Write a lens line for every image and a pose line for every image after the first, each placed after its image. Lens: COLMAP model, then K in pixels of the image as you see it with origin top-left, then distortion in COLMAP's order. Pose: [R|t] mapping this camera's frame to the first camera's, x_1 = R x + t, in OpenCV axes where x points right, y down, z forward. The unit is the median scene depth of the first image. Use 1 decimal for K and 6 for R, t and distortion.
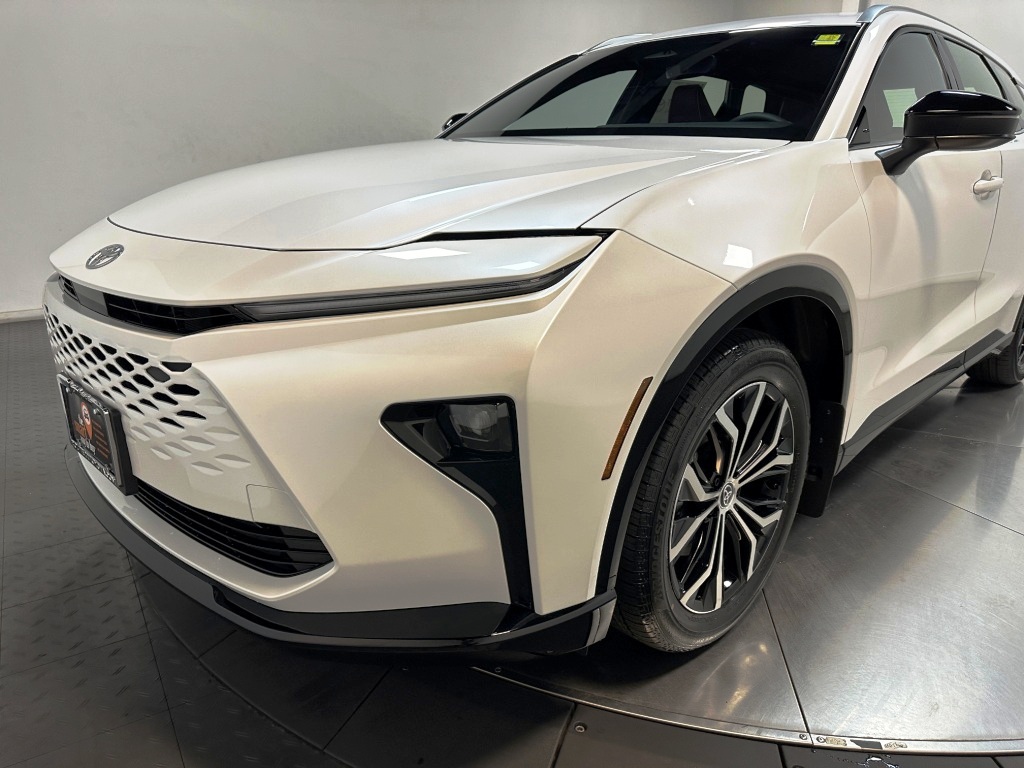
lens RADIAL K [[724.5, 0, 507.6], [0, 724.5, 392.9], [0, 0, 1]] dist [0.034725, -0.058966]
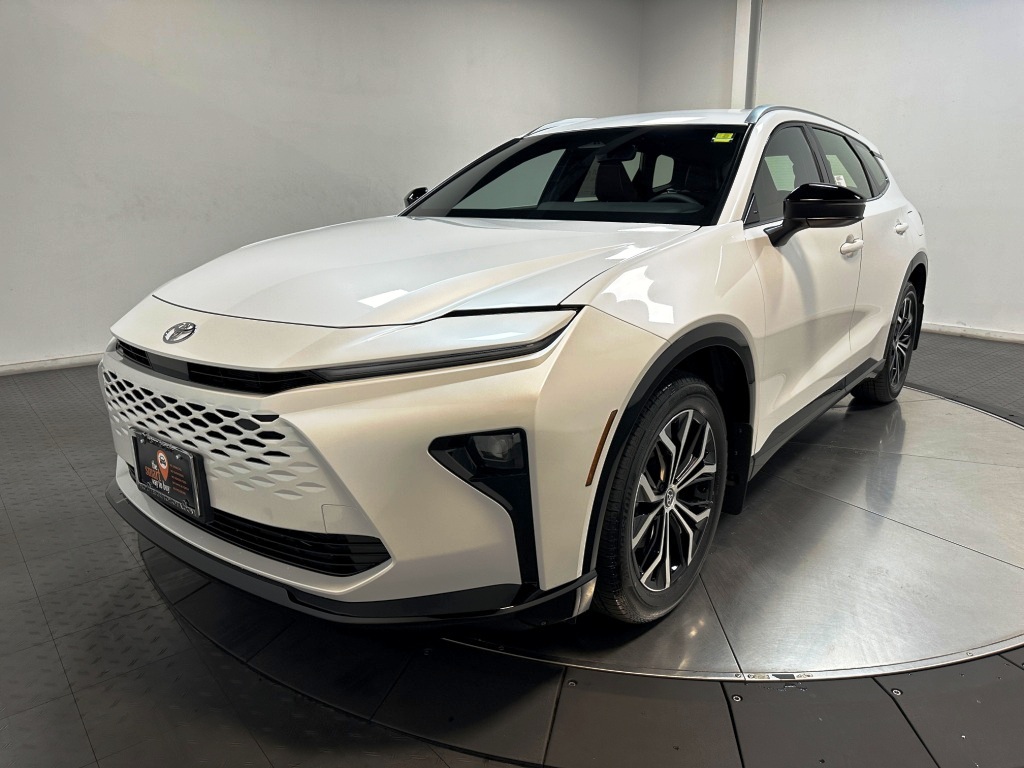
lens RADIAL K [[724.5, 0, 513.0], [0, 724.5, 388.6], [0, 0, 1]] dist [0.034725, -0.058966]
pose [[0.992859, -0.040642, 0.112153, -0.122369], [0.046666, 0.997576, -0.051624, -0.000136], [-0.109783, 0.056489, 0.992349, -0.287513]]
